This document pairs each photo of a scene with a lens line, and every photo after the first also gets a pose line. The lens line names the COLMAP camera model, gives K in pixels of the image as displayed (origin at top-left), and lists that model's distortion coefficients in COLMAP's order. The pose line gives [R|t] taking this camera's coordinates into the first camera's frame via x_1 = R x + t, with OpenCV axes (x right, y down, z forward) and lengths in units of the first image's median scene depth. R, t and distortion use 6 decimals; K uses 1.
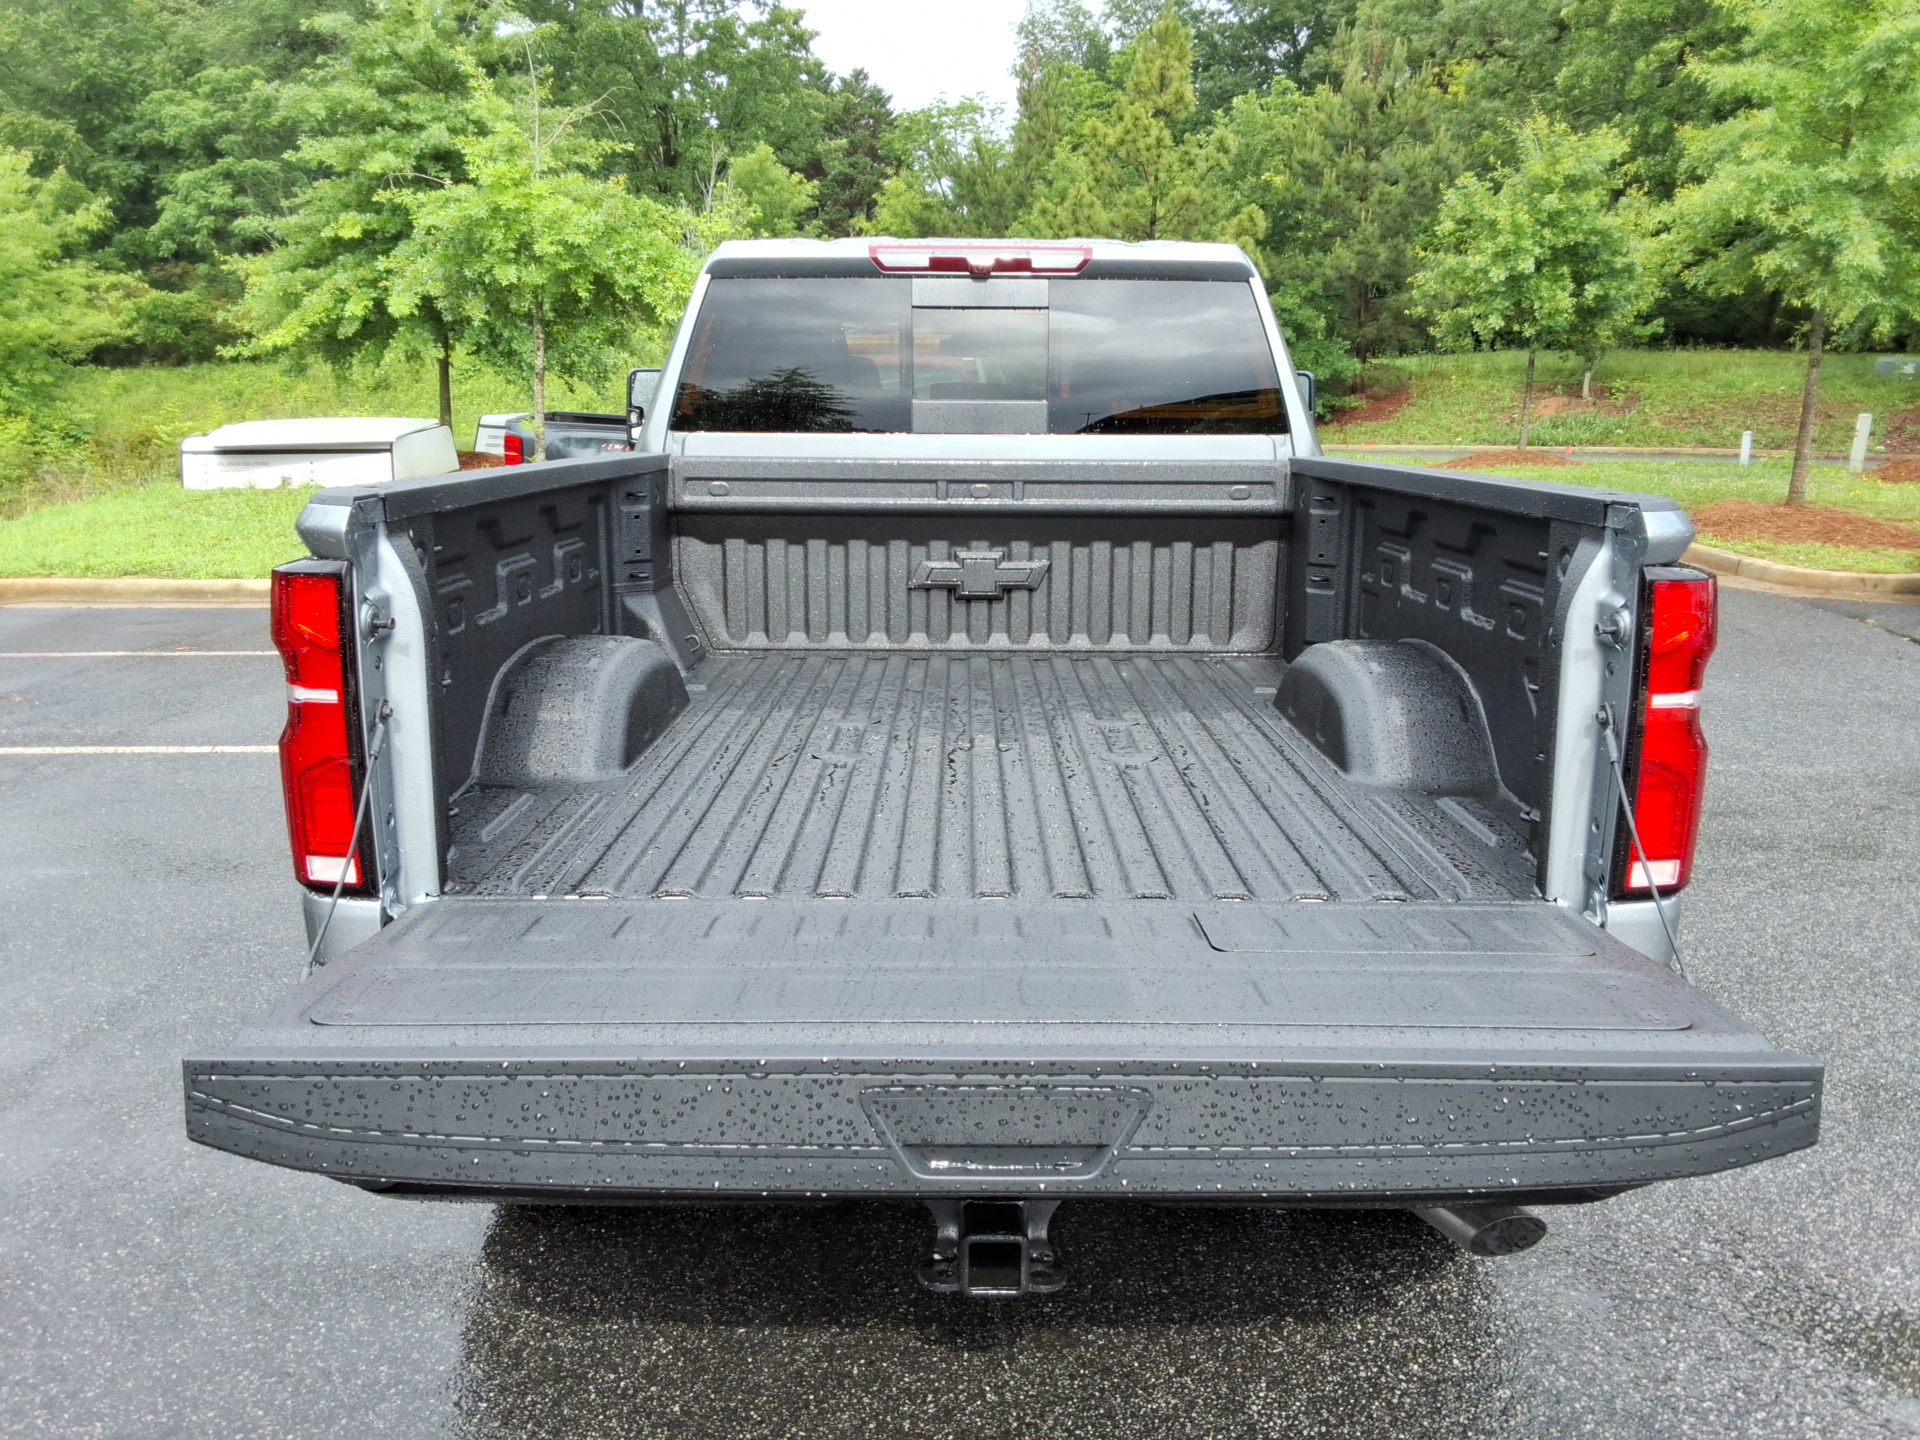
lens RADIAL K [[1528.4, 0, 982.8], [0, 1528.4, 721.2], [0, 0, 1]] dist [0.099701, -0.143239]
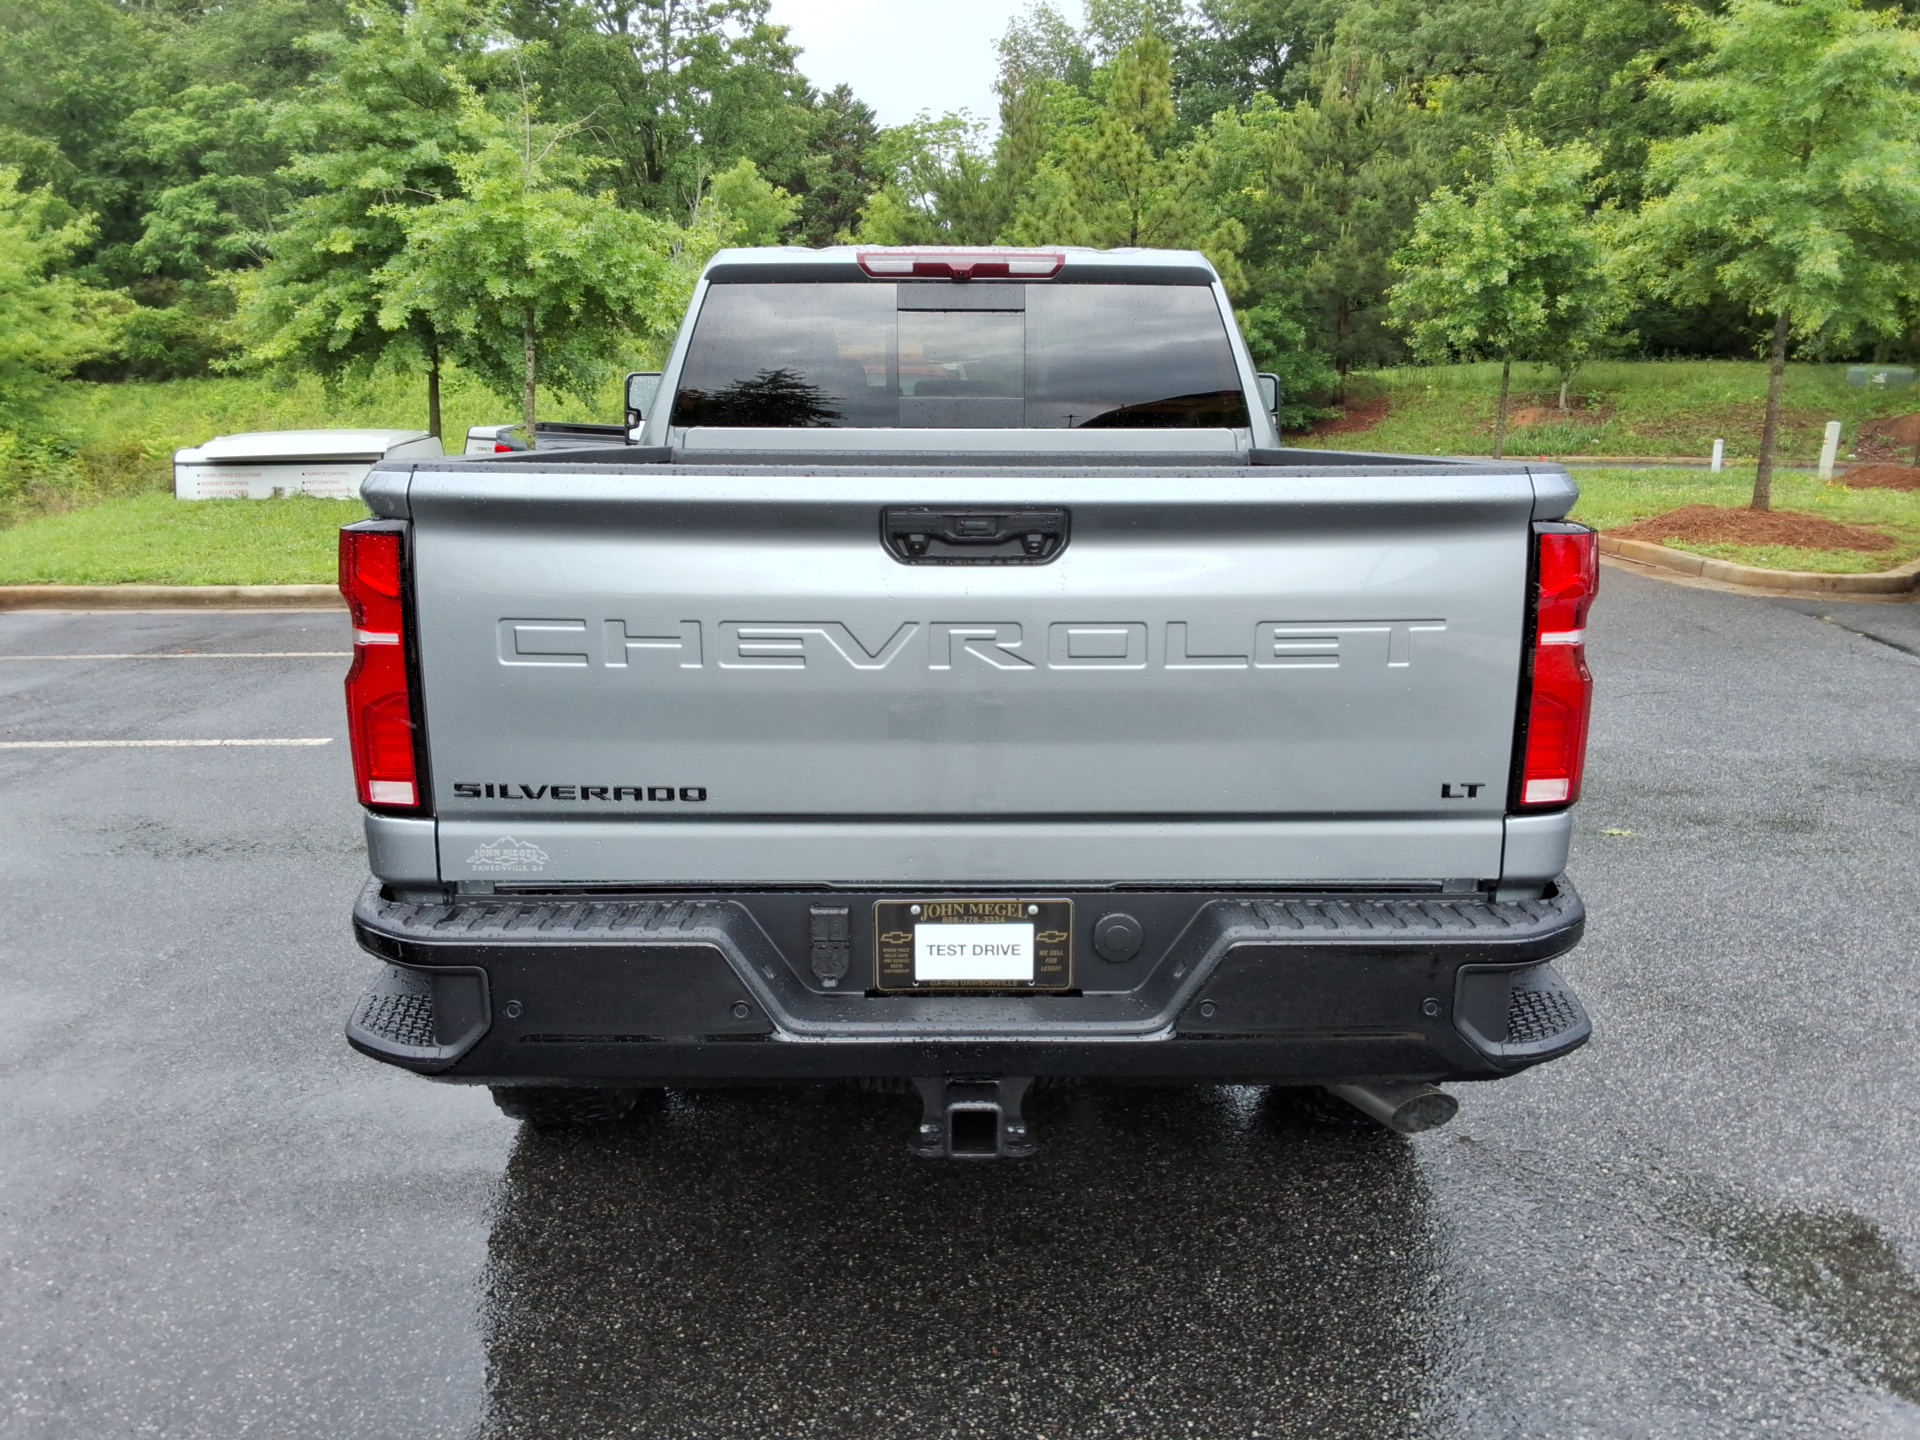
lens RADIAL K [[1528.4, 0, 982.8], [0, 1528.4, 721.2], [0, 0, 1]] dist [0.099701, -0.143239]
pose [[0.999948, -0.004918, 0.008944, 0.000479], [0.004995, 0.999951, -0.008590, 0.004486], [-0.008901, 0.008634, 0.999923, -0.011601]]
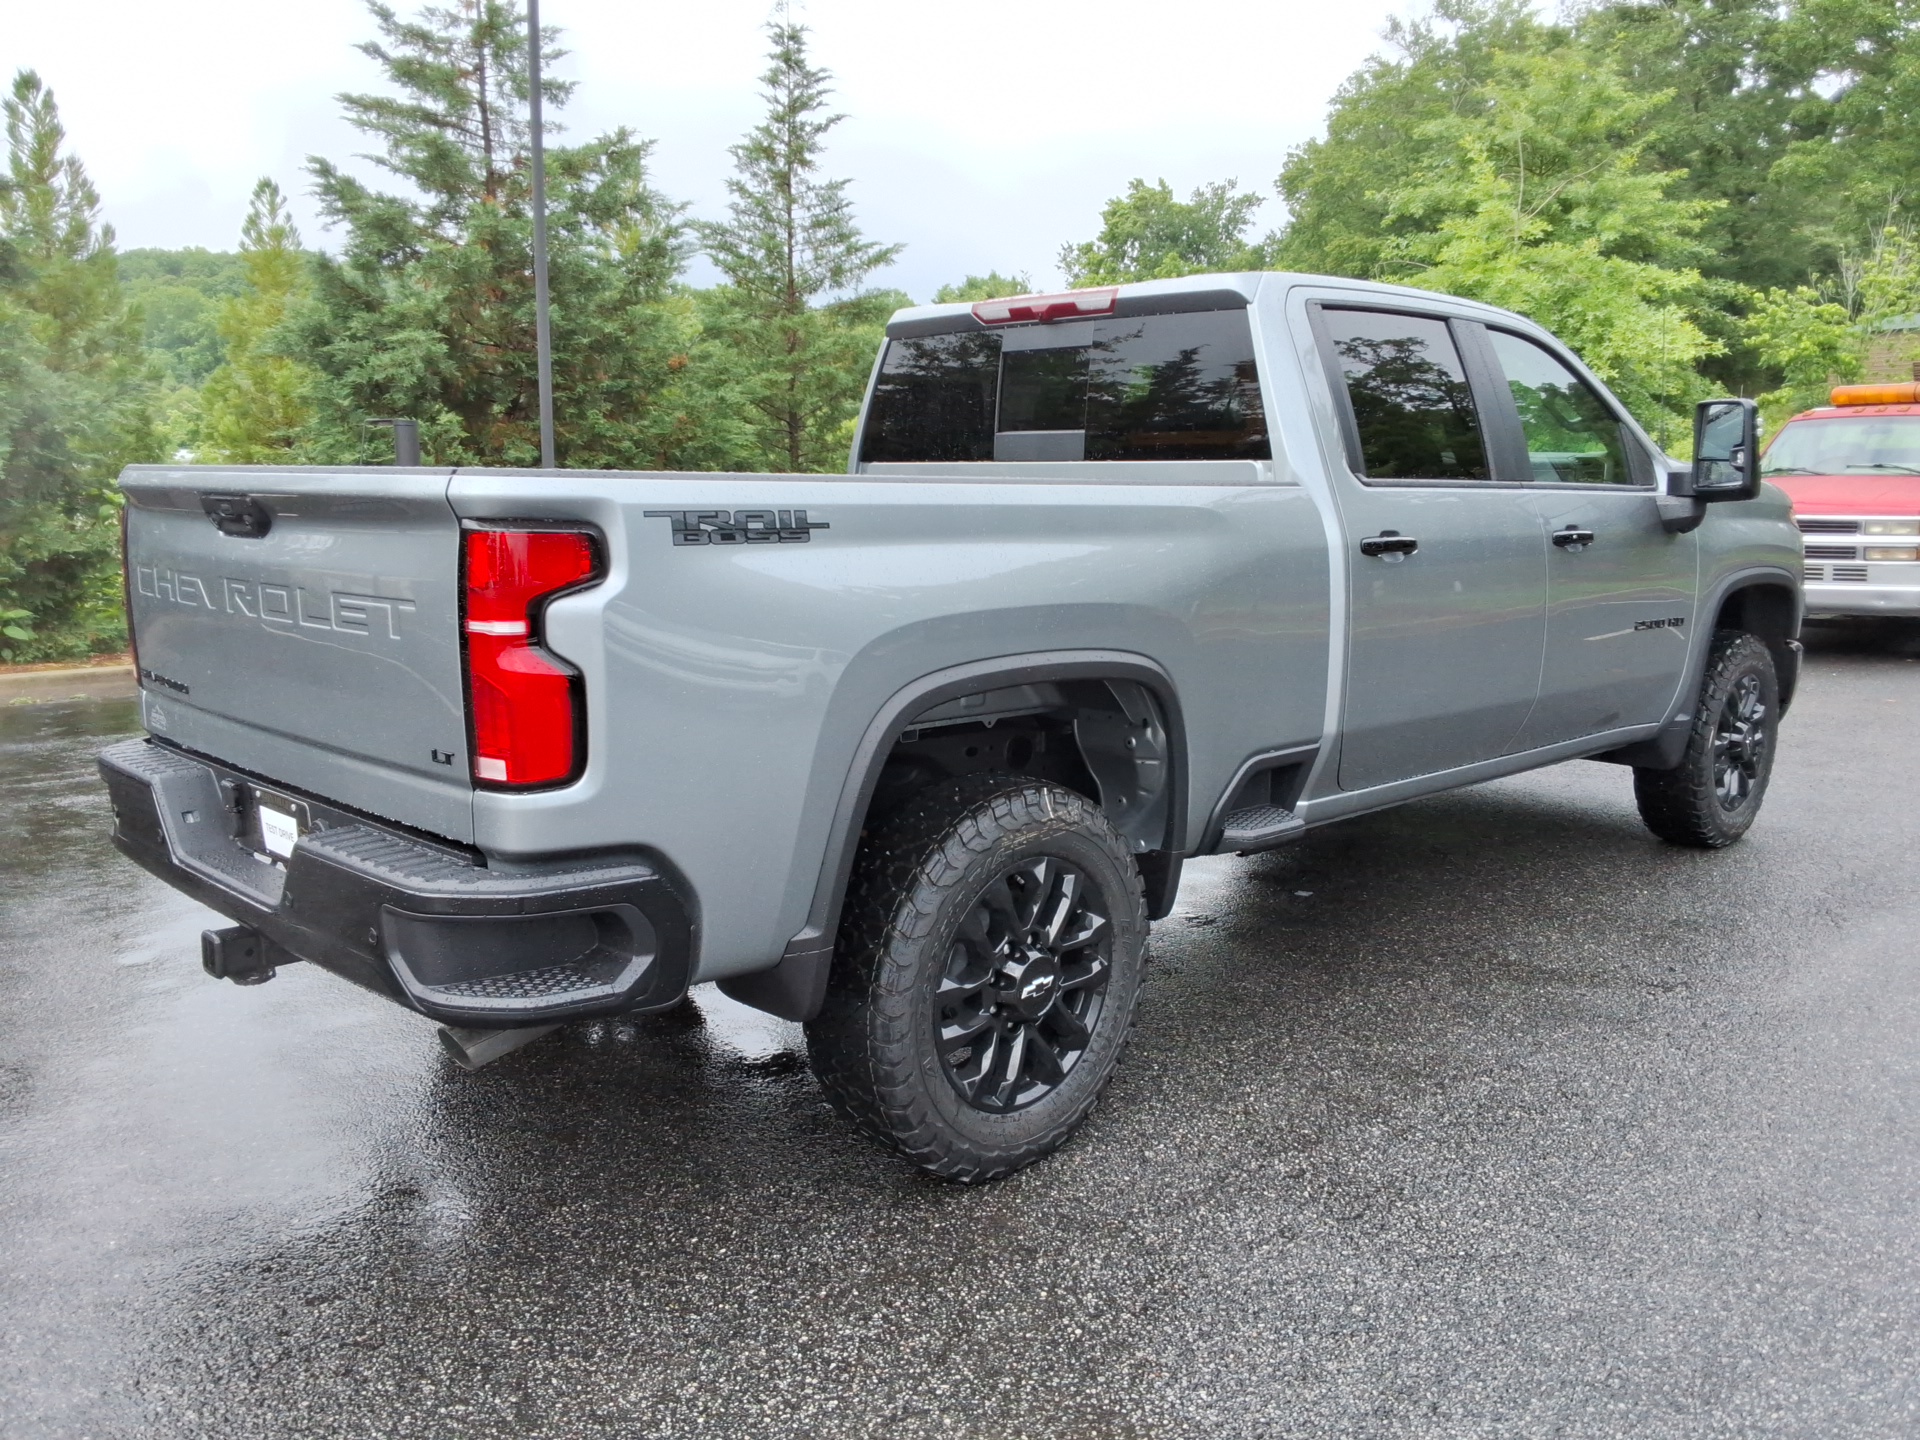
lens RADIAL K [[1550.2, 0, 960.0], [0, 1550.2, 720.0], [0, 0, 1]] dist [0.141990, -0.279798]
pose [[0.695250, 0.105553, -0.710976, 0.133719], [-0.145503, 0.989347, 0.004595, 0.000021], [0.703887, 0.100254, 0.703202, 0.031868]]
